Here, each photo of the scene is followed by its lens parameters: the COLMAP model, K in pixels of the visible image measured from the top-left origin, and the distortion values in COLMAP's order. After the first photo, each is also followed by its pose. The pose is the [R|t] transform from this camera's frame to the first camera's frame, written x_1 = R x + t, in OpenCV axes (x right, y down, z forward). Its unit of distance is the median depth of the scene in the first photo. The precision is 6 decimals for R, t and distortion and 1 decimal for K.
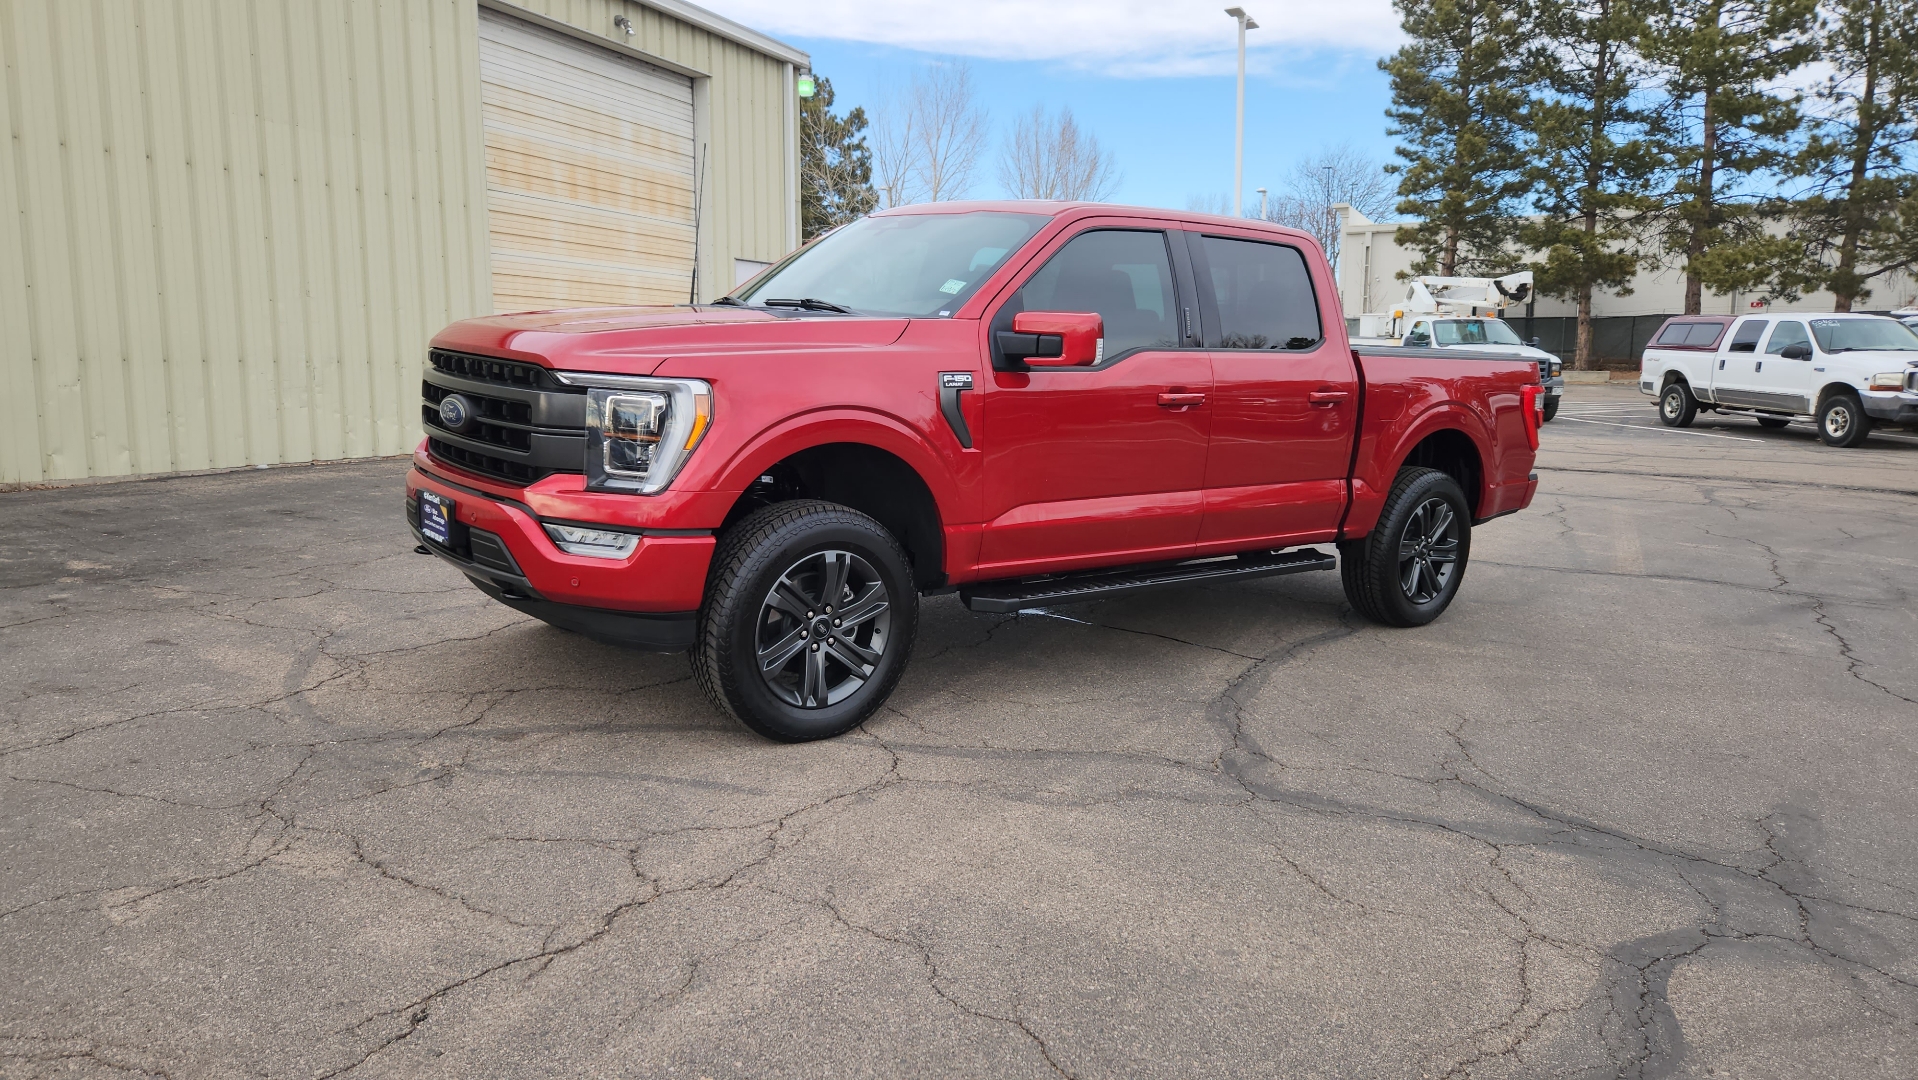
lens RADIAL K [[1291.7, 0, 913.5], [0, 1291.7, 527.3], [0, 0, 1]] dist [0.070721, -0.055330]
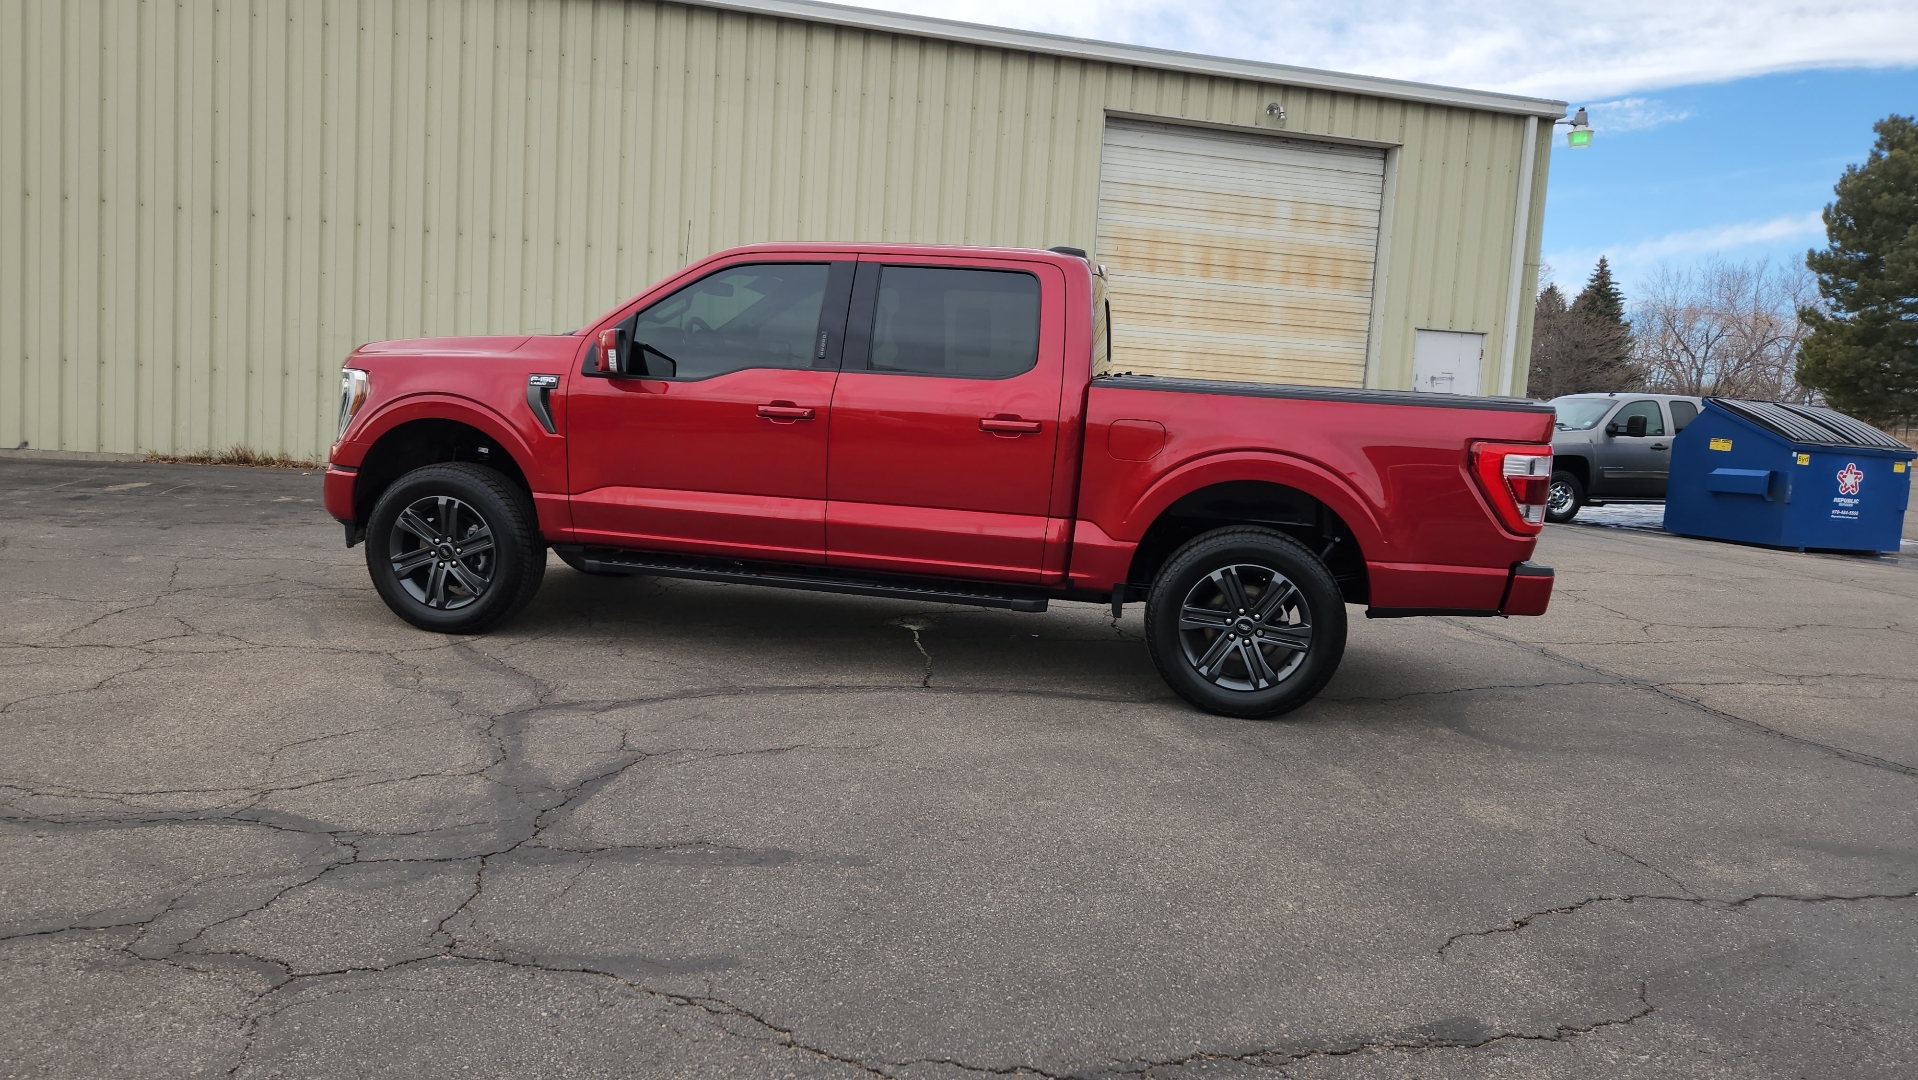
lens RADIAL K [[1287.8, 0, 929.3], [0, 1287.8, 517.1], [0, 0, 1]] dist [0.069594, -0.053846]
pose [[0.651901, 0.084336, -0.753600, 1.172280], [-0.145630, 0.989221, -0.015273, -0.012925], [0.744189, 0.119704, 0.657156, 0.402834]]
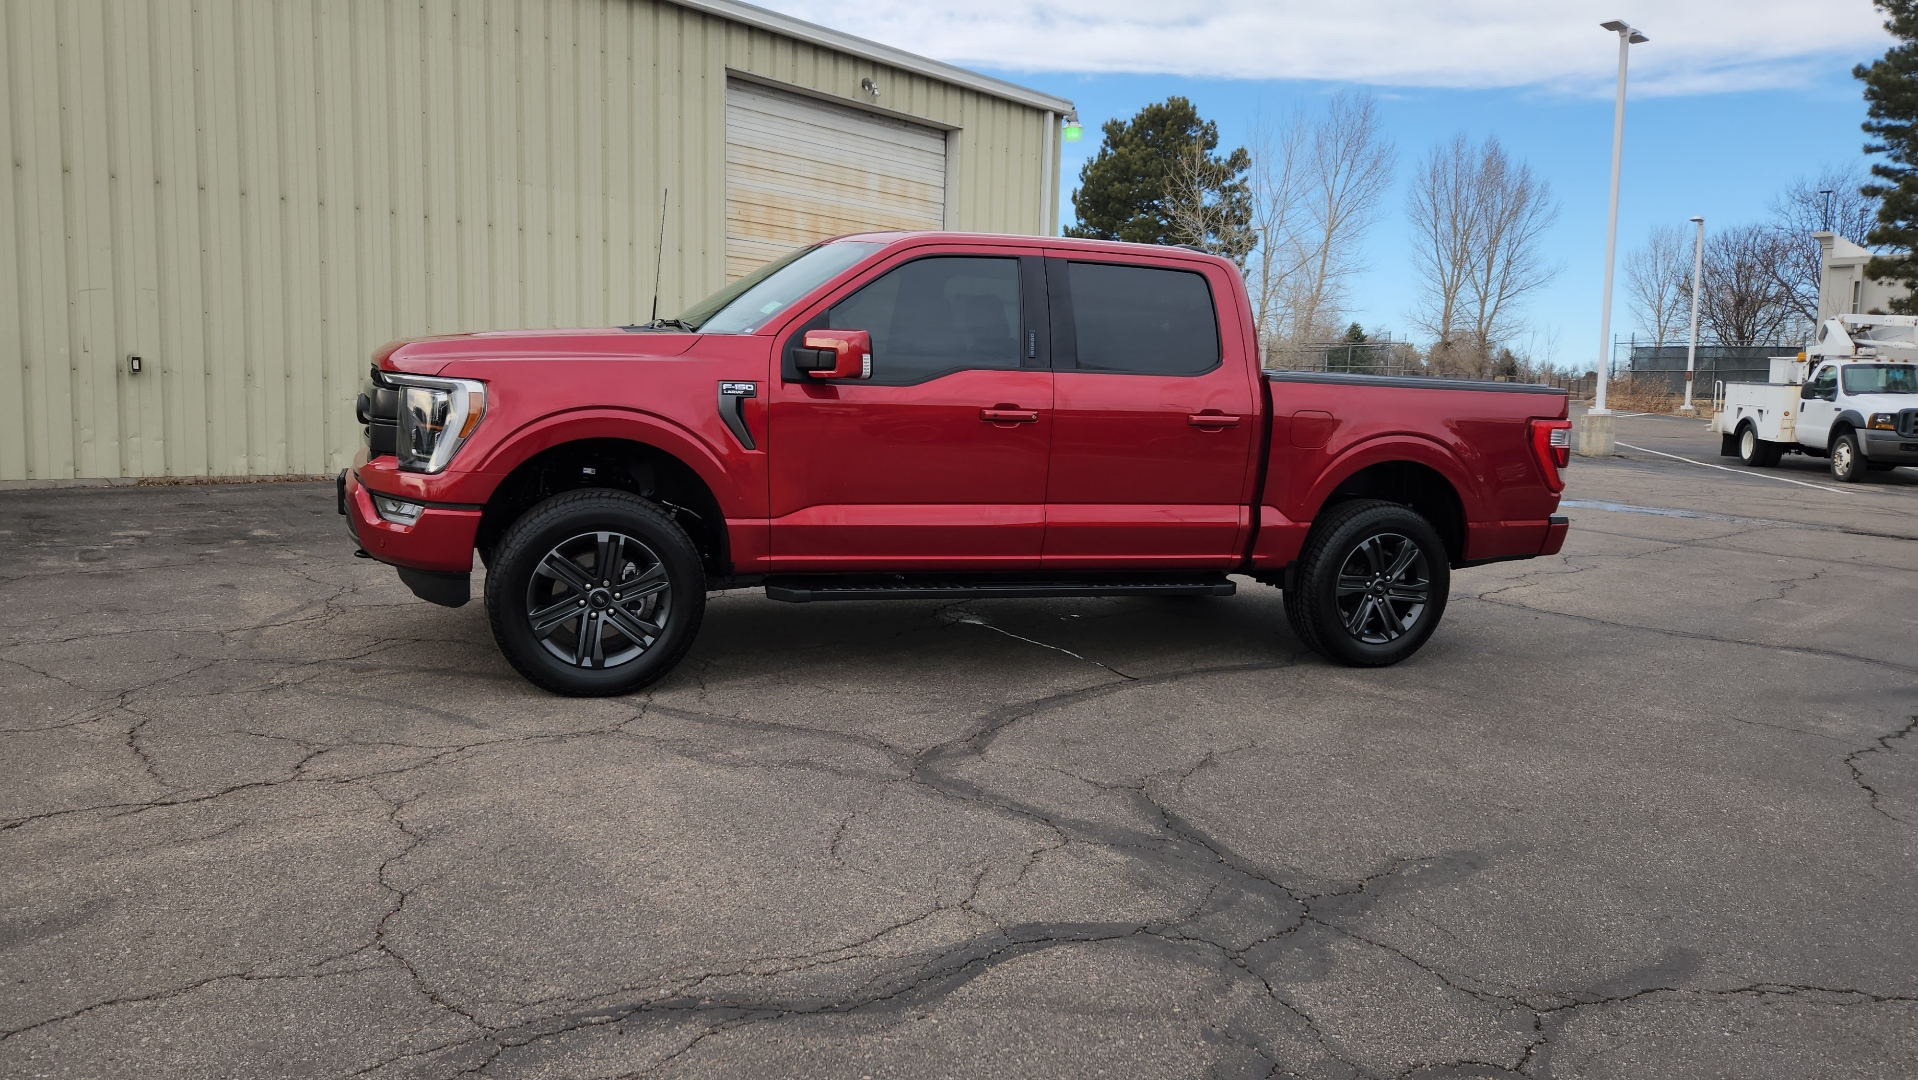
lens RADIAL K [[1291.7, 0, 916.2], [0, 1291.7, 514.5], [0, 0, 1]] dist [0.070721, -0.055330]
pose [[0.948848, 0.045632, -0.312419, 0.488632], [-0.058986, 0.997699, -0.033422, 0.021584], [0.310175, 0.050141, 0.949356, -0.015349]]
